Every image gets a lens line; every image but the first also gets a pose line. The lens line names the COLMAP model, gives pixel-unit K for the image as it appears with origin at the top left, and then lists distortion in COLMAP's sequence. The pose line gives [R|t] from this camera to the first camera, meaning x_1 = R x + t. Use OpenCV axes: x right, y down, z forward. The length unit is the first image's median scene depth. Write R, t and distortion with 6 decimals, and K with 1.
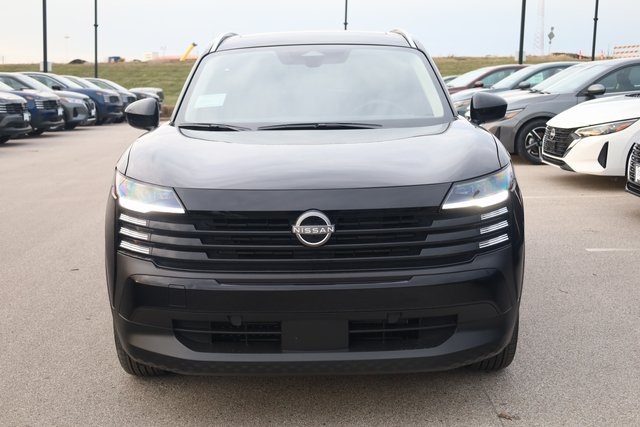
lens RADIAL K [[911.5, 0, 319.9], [0, 911.5, 211.7], [0, 0, 1]] dist [-0.021135, 0.000000]
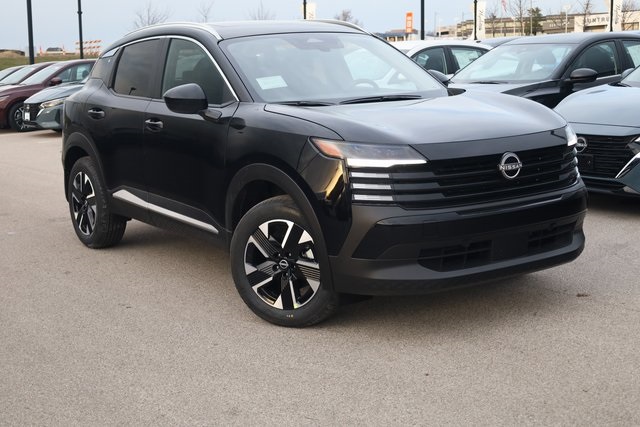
lens RADIAL K [[985.4, 0, 320.1], [0, 985.4, 215.0], [0, 0, 1]] dist [0.030917, 0.000000]
pose [[0.803154, -0.105704, 0.586319, -1.053053], [0.110692, 0.993475, 0.027479, 0.018705], [-0.585398, 0.042831, 0.809614, -0.014191]]
